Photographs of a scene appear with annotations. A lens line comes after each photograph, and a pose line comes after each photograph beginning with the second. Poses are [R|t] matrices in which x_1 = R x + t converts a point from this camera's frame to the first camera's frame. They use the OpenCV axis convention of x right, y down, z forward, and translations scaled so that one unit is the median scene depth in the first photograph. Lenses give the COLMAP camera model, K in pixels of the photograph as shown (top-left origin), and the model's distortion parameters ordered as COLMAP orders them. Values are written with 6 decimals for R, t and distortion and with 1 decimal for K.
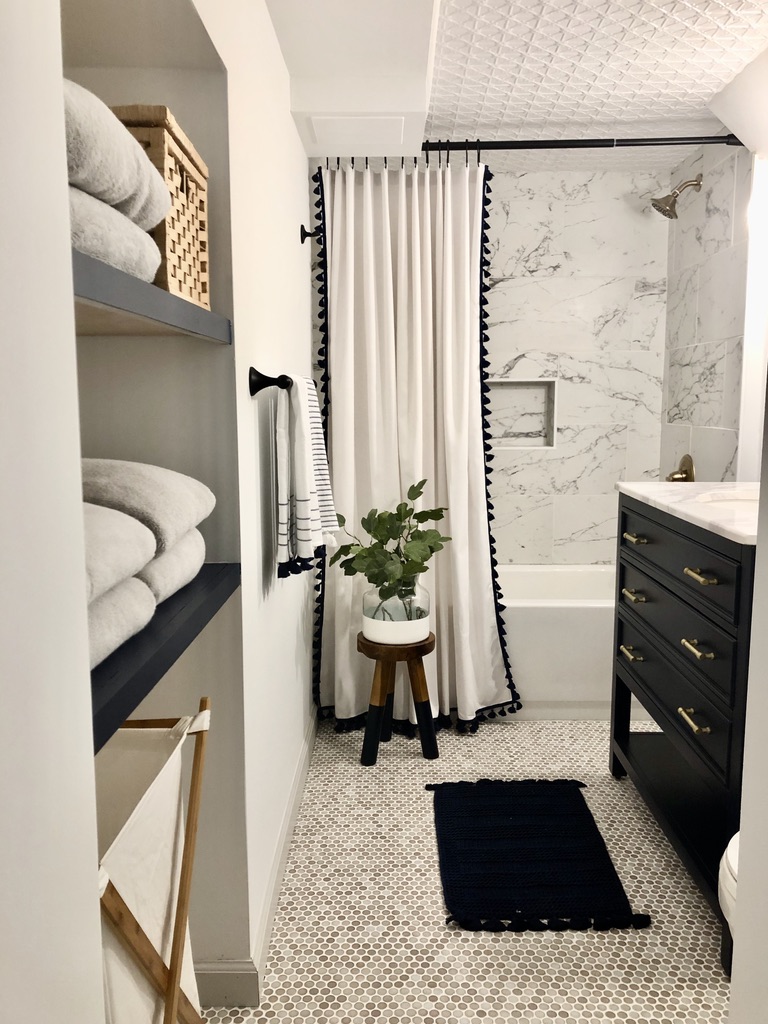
lens RADIAL K [[839.0, 0, 384.0], [0, 839.0, 512.0], [0, 0, 1]] dist [-0.000466, -0.000859]
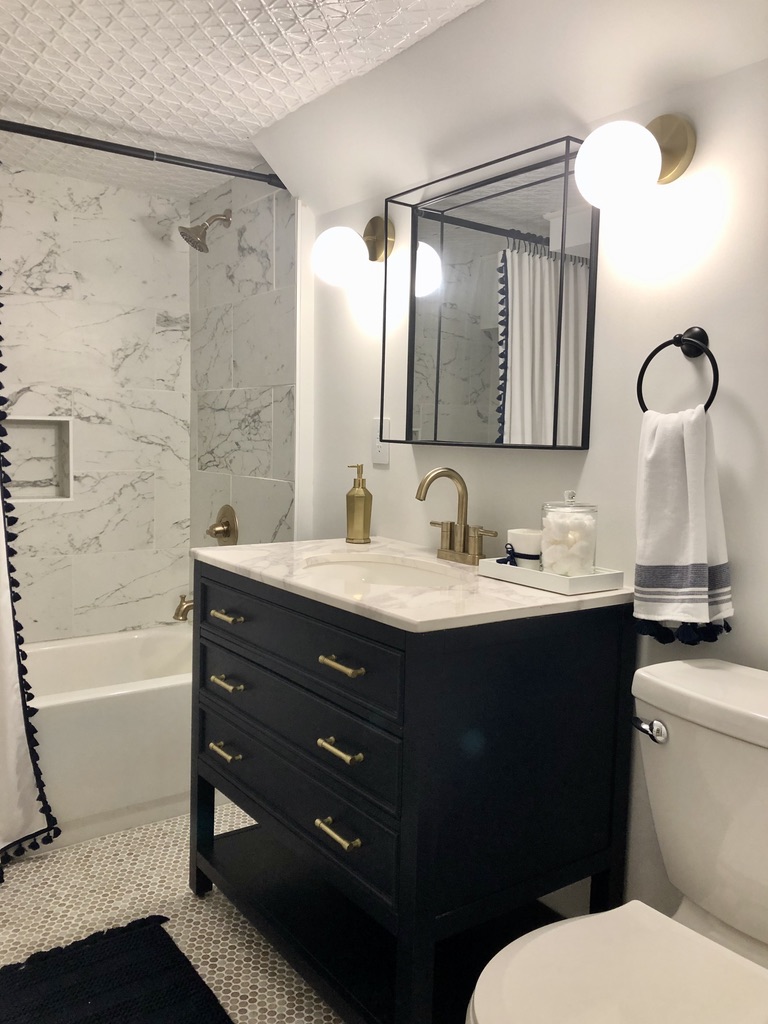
lens RADIAL K [[830.3, 0, 384.5], [0, 830.3, 497.4], [0, 0, 1]] dist [0.008748, -0.007299]
pose [[0.793061, -0.027306, 0.608530, -0.064931], [0.056971, 0.997941, -0.029467, -0.042402], [-0.606472, 0.058037, 0.792984, 0.172257]]
